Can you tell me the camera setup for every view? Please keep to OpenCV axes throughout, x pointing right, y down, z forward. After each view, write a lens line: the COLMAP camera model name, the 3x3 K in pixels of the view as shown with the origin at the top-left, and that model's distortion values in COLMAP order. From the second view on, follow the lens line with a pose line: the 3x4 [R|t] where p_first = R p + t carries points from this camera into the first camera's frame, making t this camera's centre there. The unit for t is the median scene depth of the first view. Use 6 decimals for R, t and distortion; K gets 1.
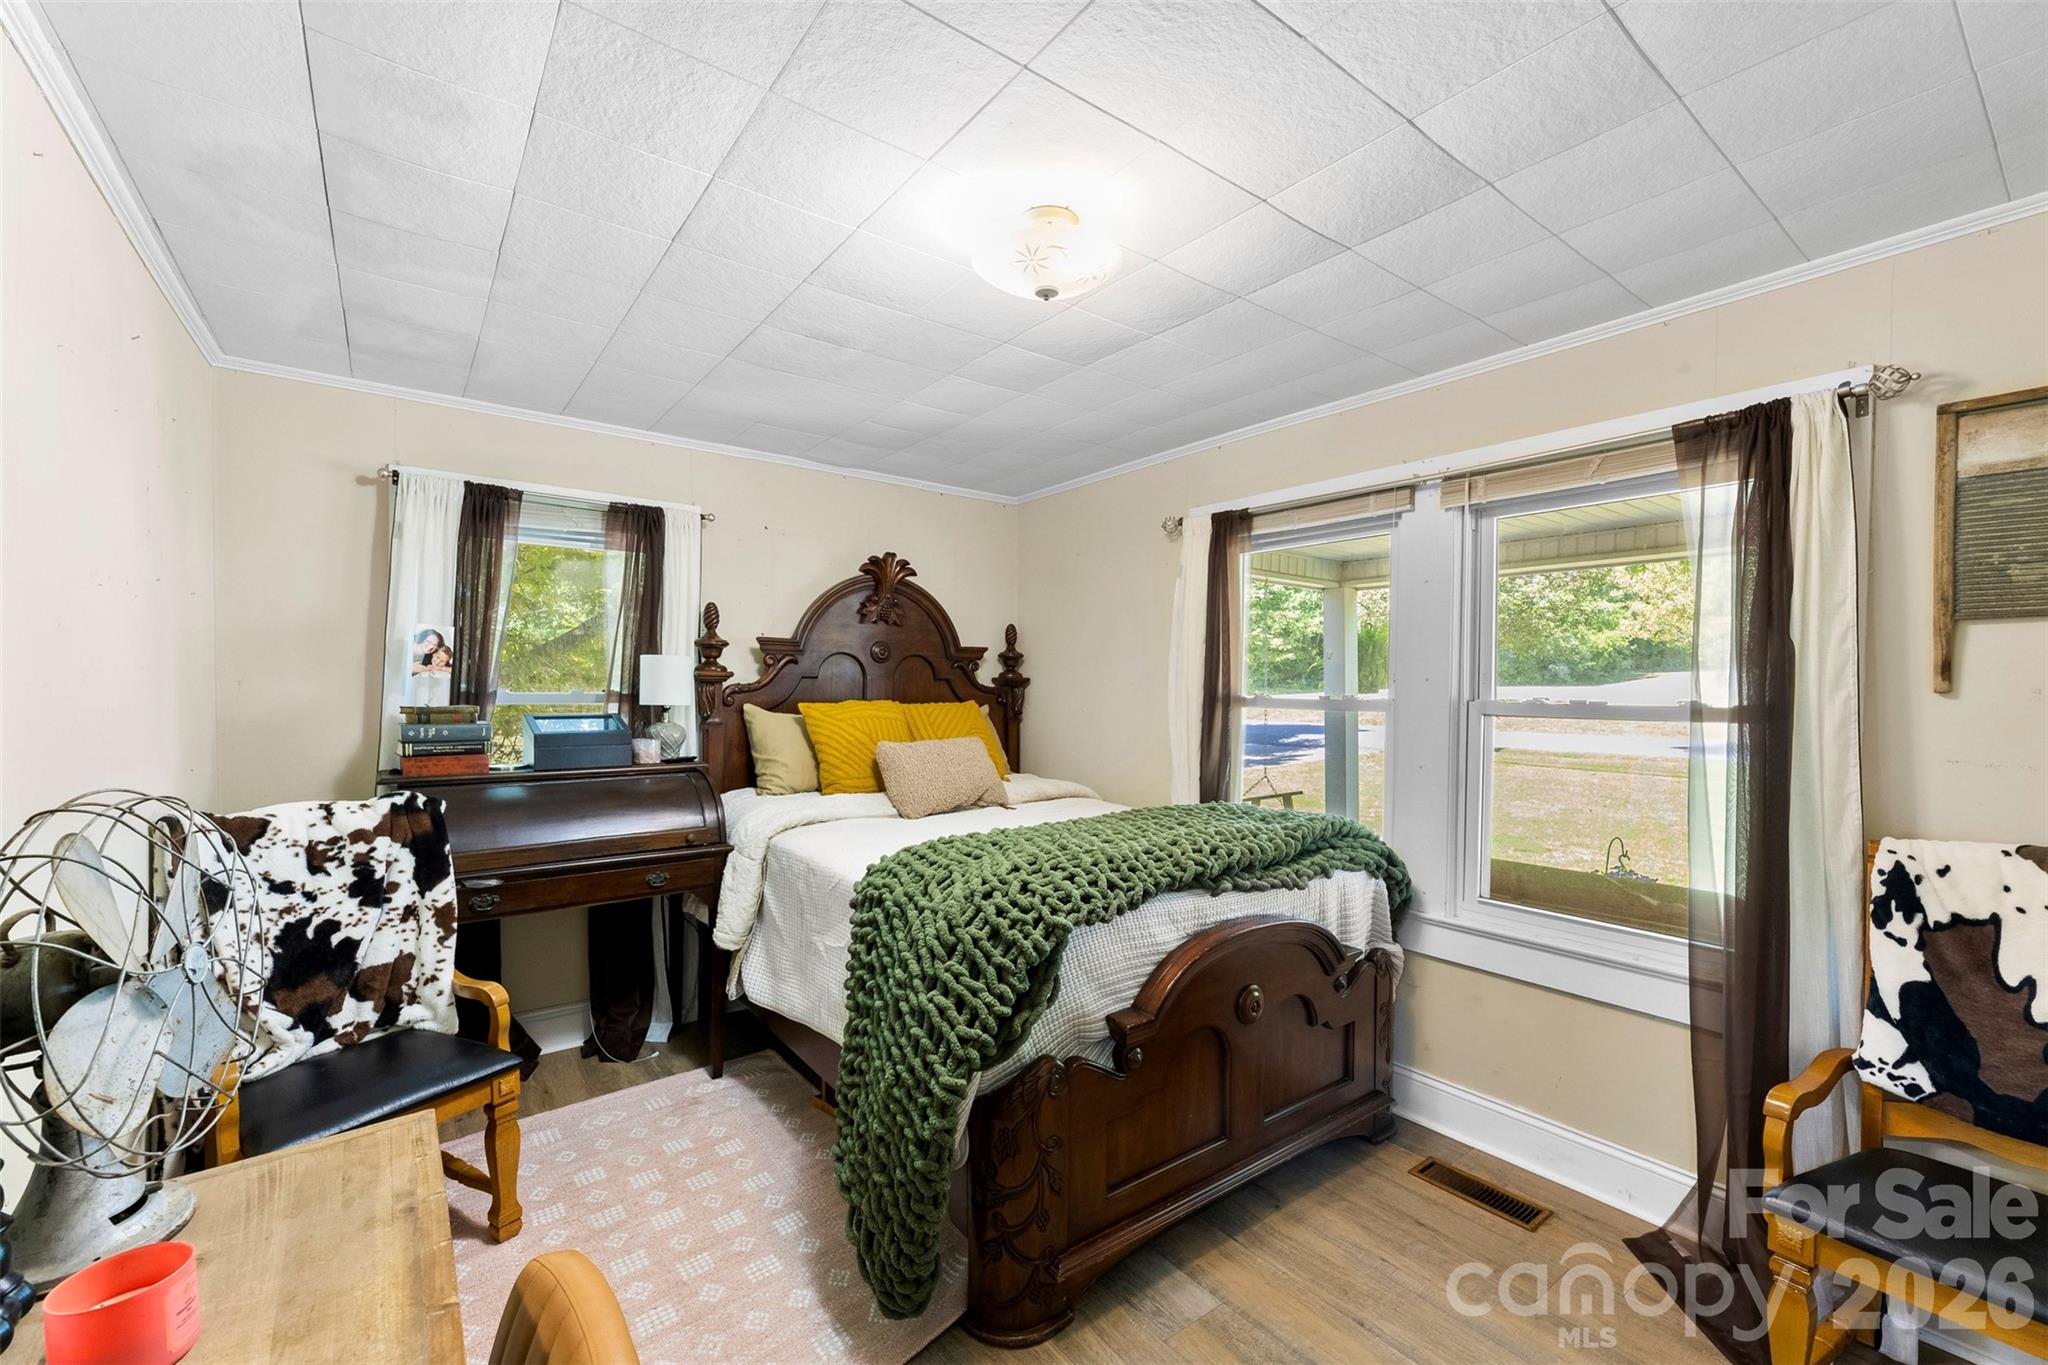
lens RADIAL K [[831.4, 0, 1024.4], [0, 831.4, 681.7], [0, 0, 1]] dist [-0.000123, -0.000069]
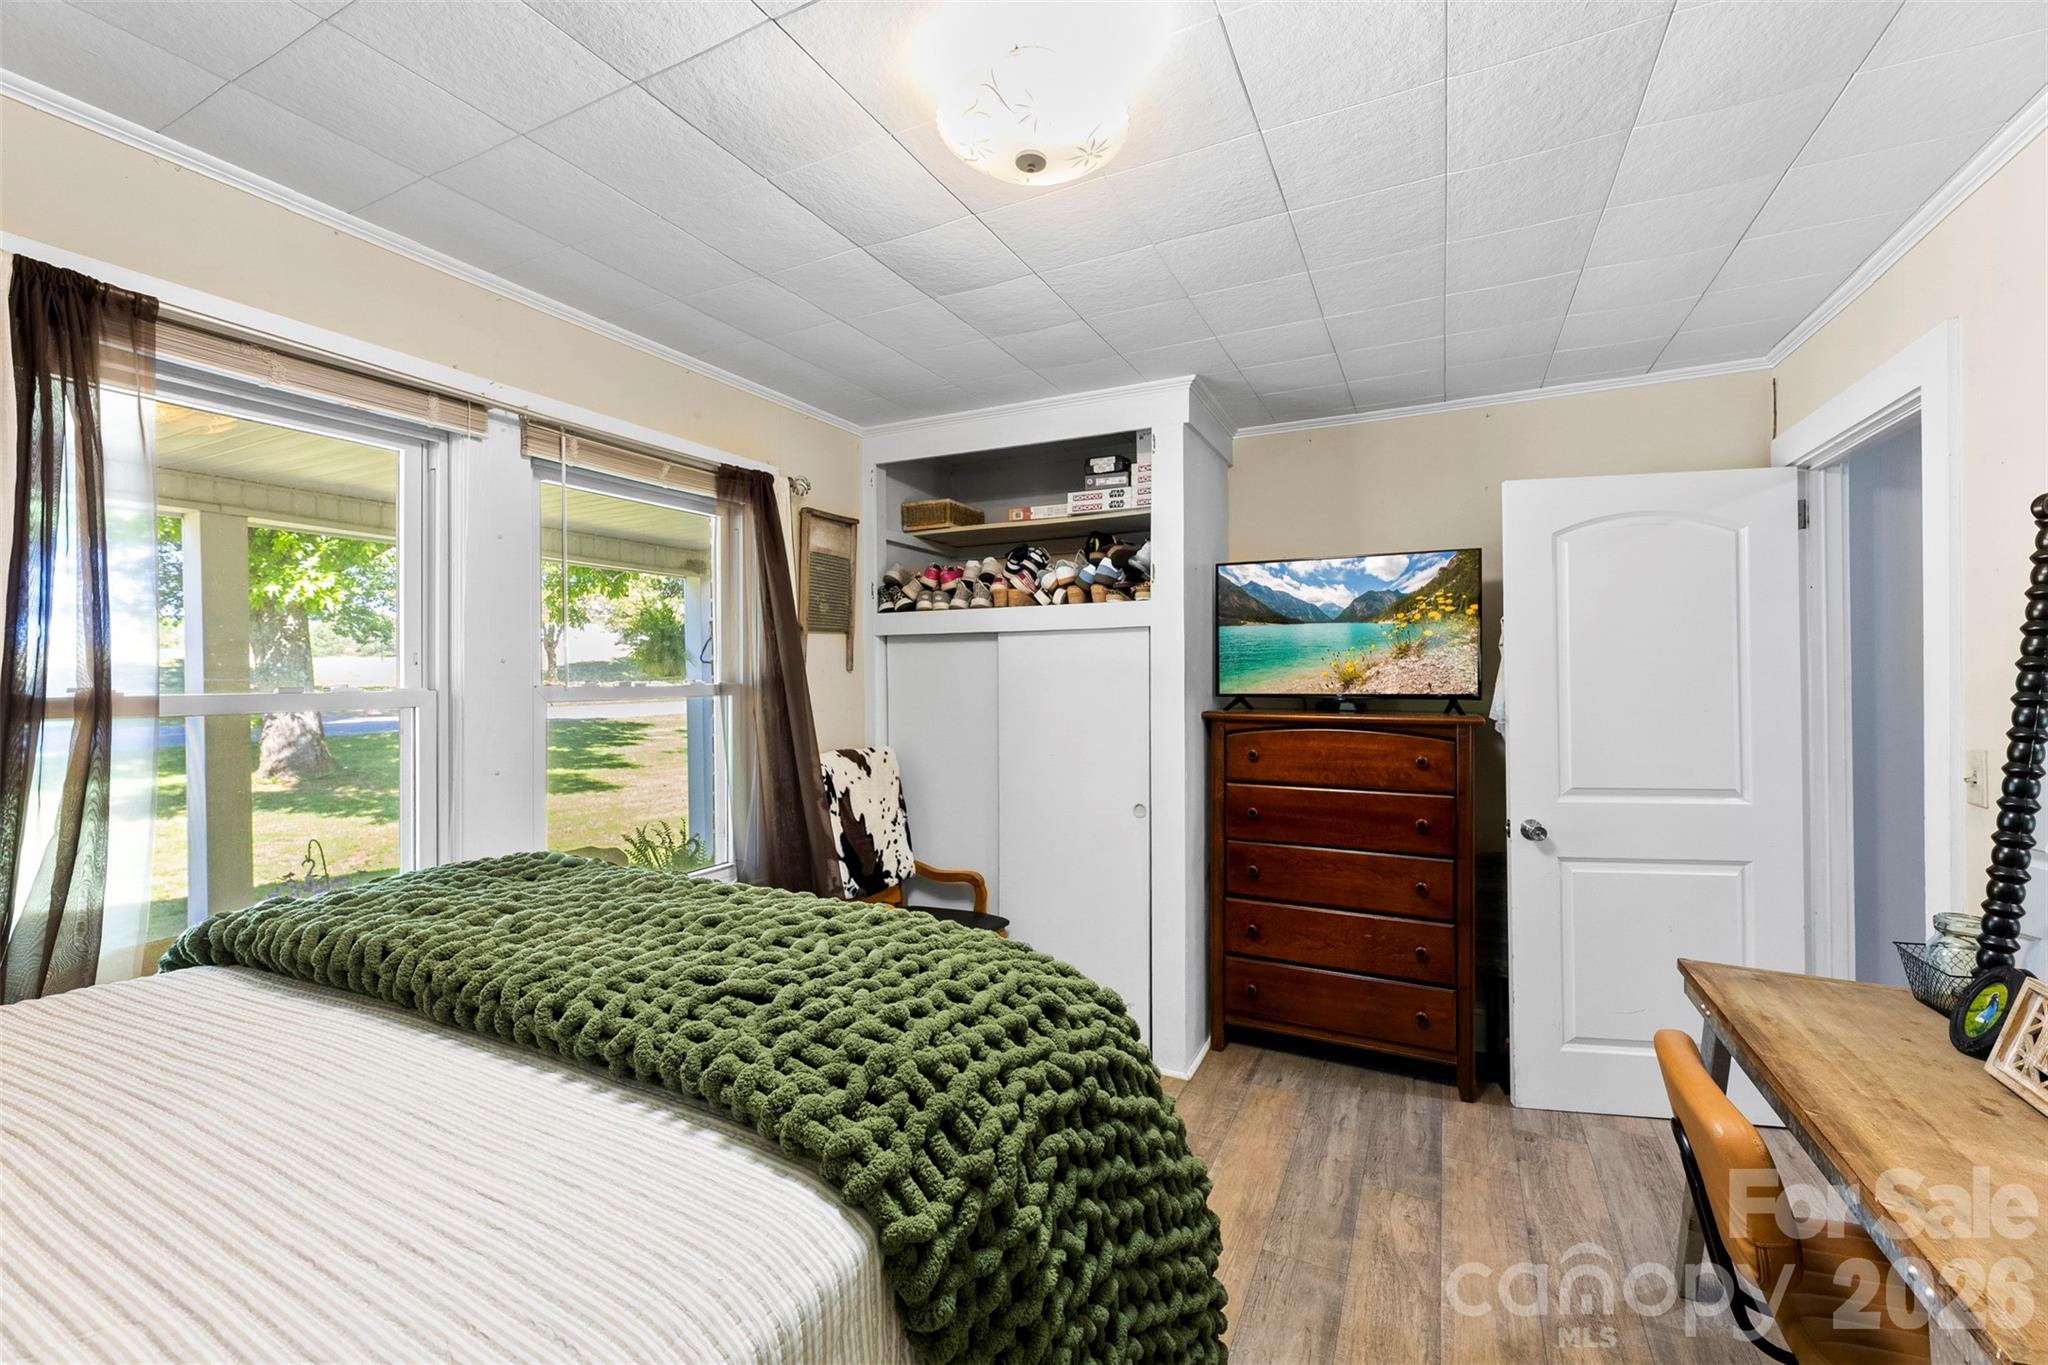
lens RADIAL K [[831.4, 0, 1026.3], [0, 831.4, 669.4], [0, 0, 1]] dist [-0.000123, -0.000069]
pose [[-0.439713, -0.005377, 0.898122, -0.628033], [-0.006062, 0.999977, 0.003019, -0.001533], [-0.898118, -0.004117, -0.439736, 1.255805]]
